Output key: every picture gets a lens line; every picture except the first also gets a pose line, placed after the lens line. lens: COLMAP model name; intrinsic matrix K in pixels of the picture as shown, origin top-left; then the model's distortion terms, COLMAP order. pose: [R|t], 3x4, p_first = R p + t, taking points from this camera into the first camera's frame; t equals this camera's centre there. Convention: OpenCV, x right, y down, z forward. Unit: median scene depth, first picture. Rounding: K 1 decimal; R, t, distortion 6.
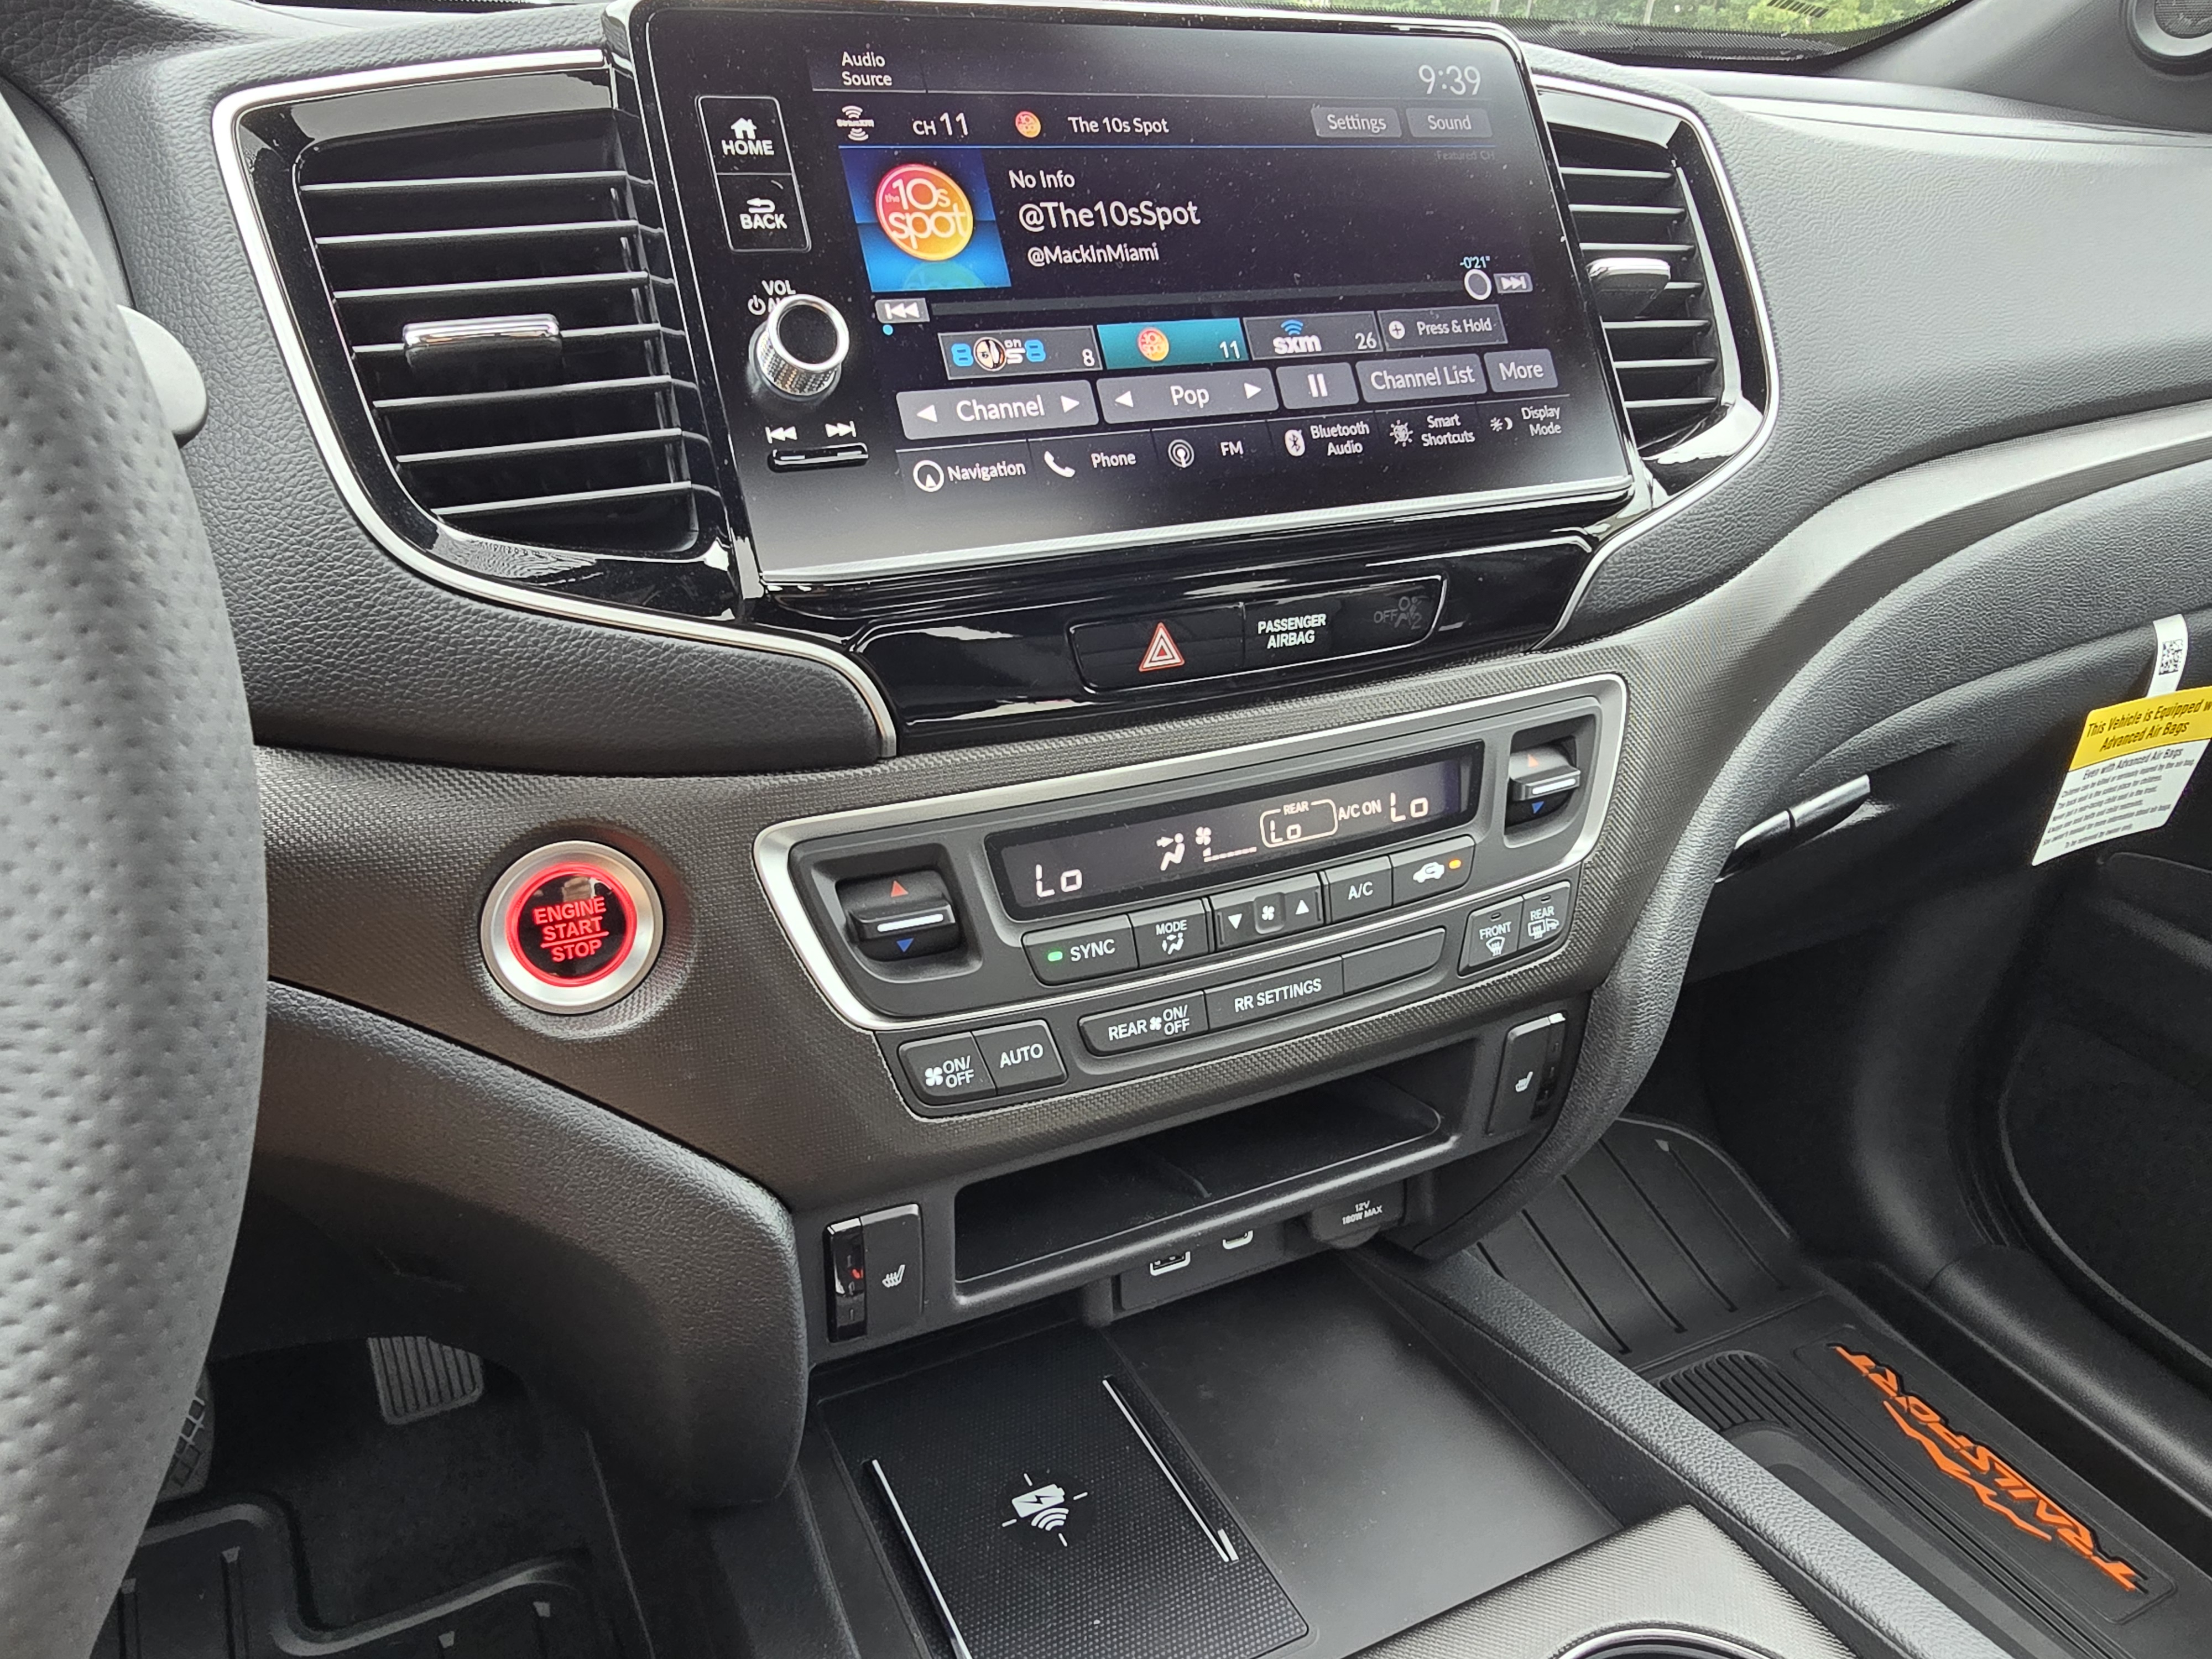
lens RADIAL K [[1565.1, 0, 1106.0], [0, 1565.1, 829.5], [0, 0, 1]] dist [-0.005500, 0.001140]
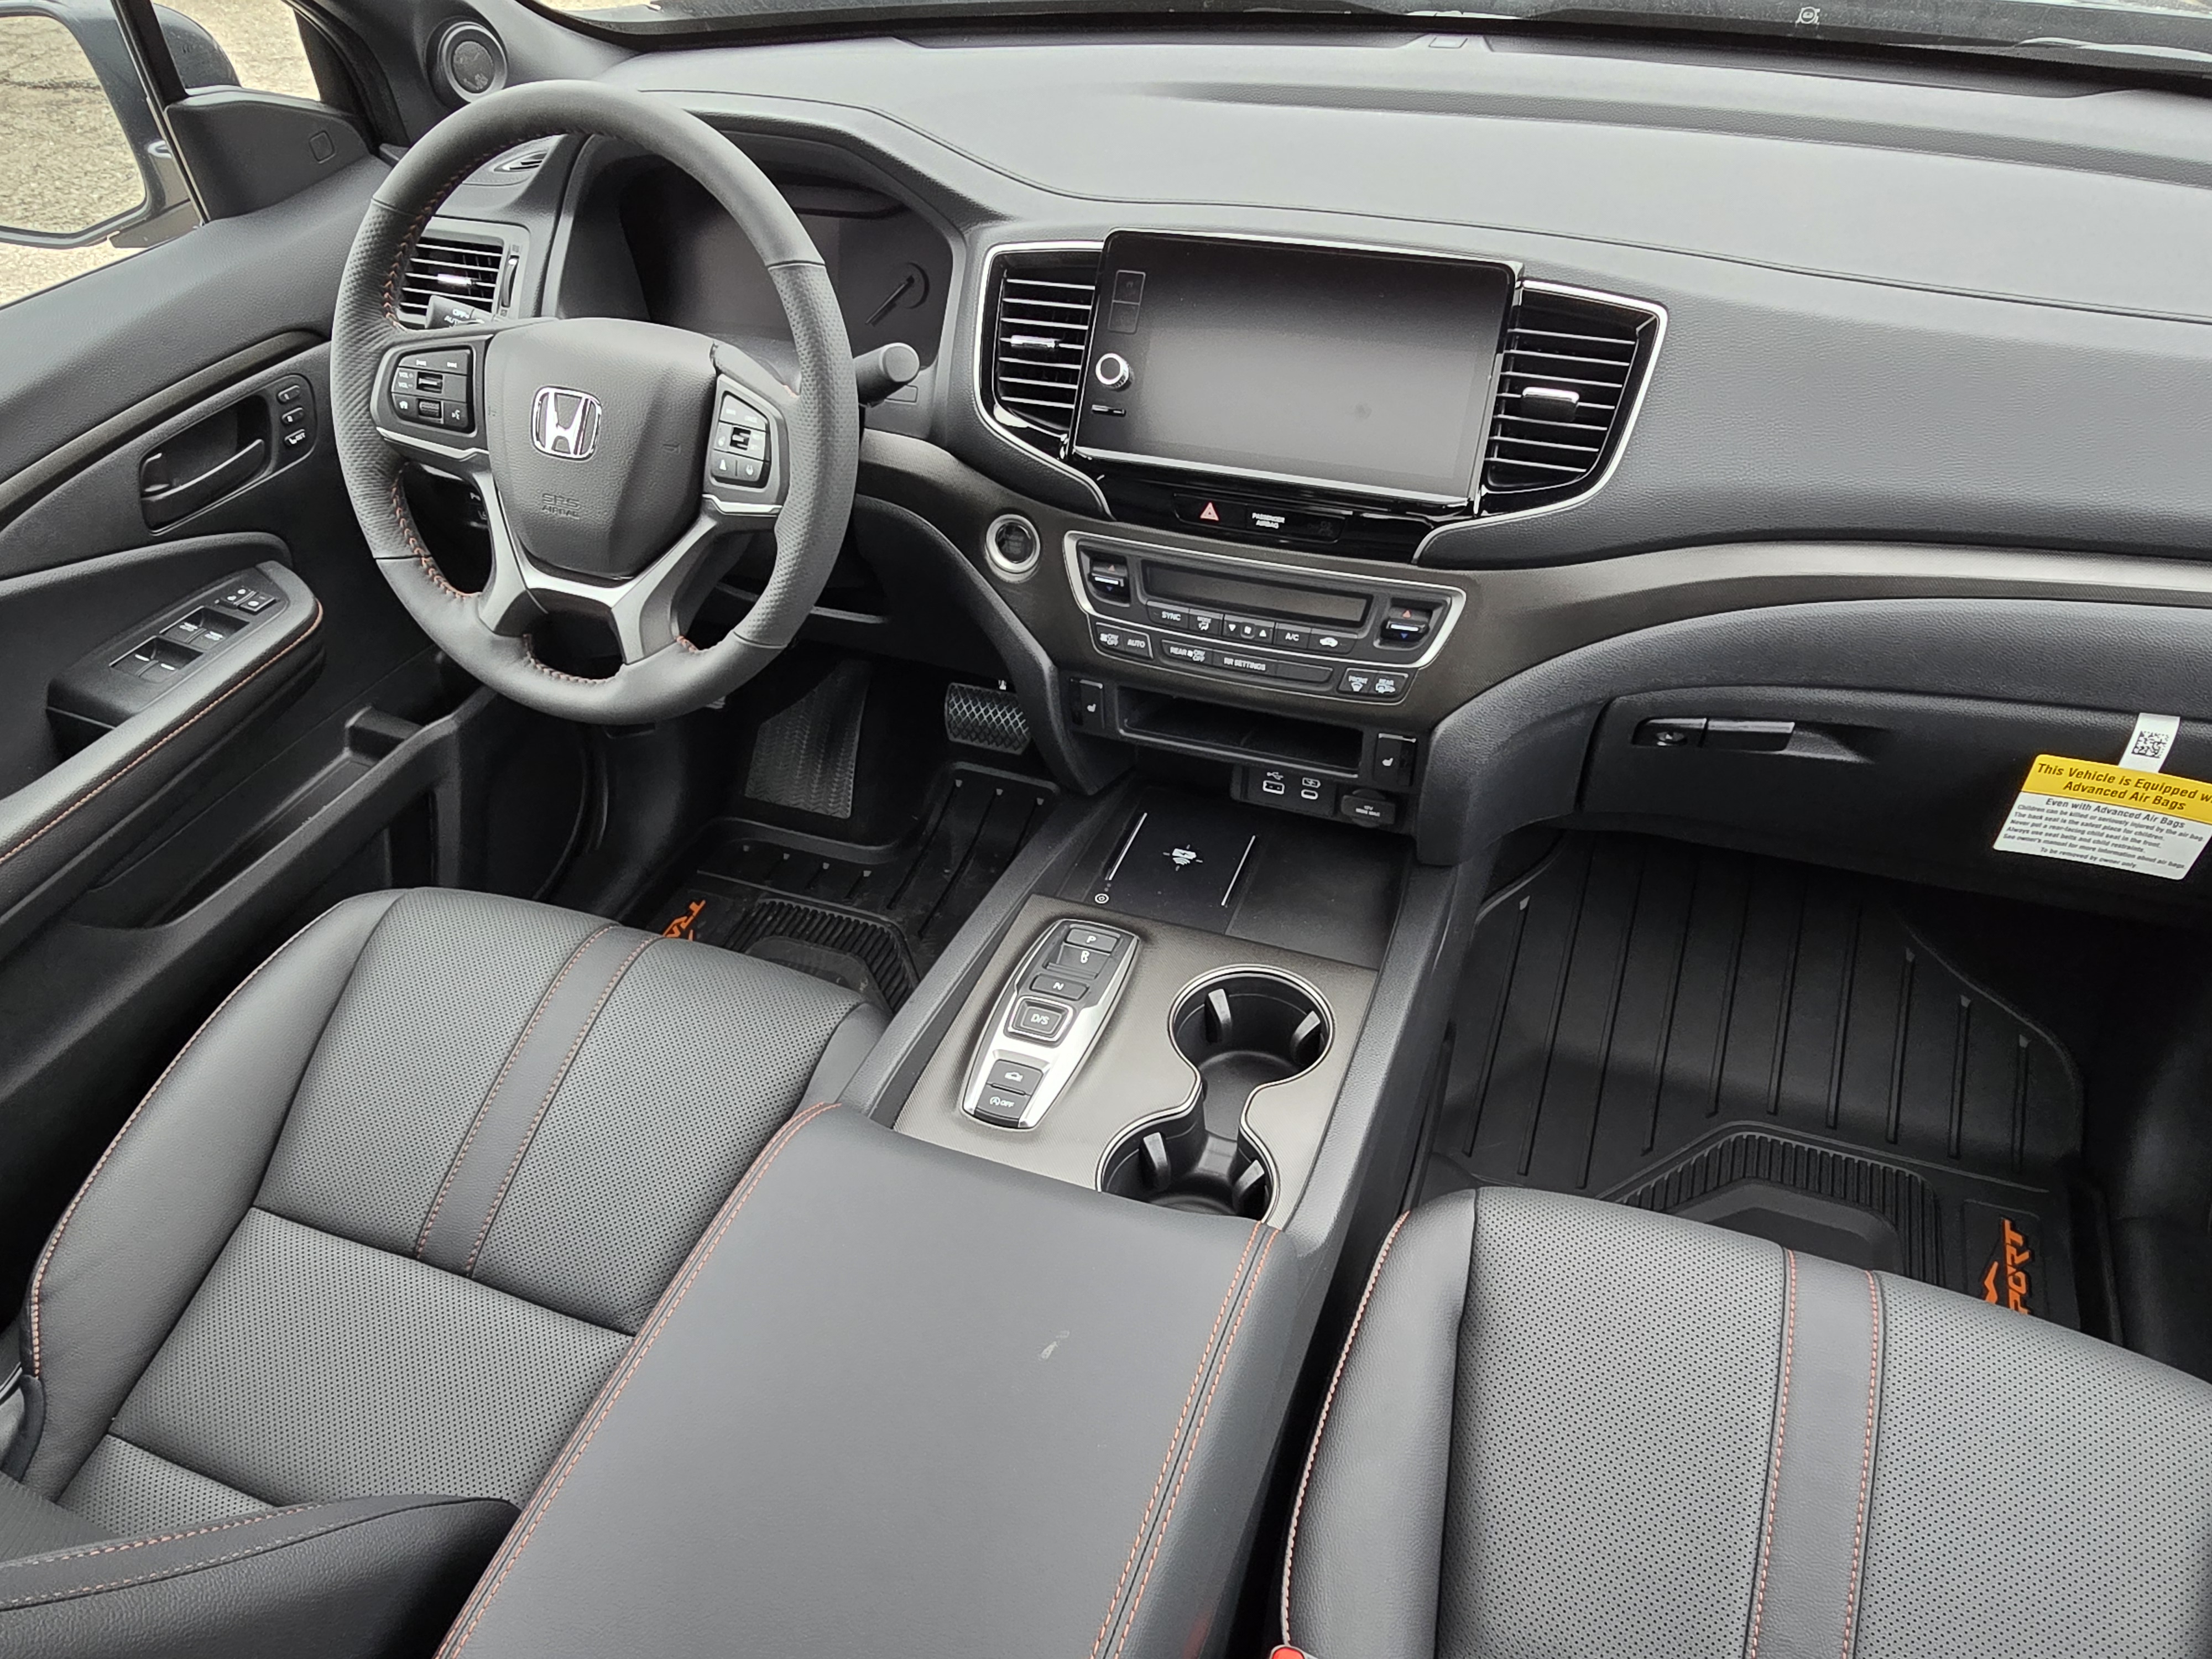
lens RADIAL K [[1517.4, 0, 1106.0], [0, 1517.4, 829.5], [0, 0, 1]] dist [0.006329, 0.001351]
pose [[0.702431, 0.425484, -0.570574, 1.419854], [-0.281697, 0.902381, 0.326121, -0.372282], [0.653634, -0.068348, 0.753718, -0.940084]]
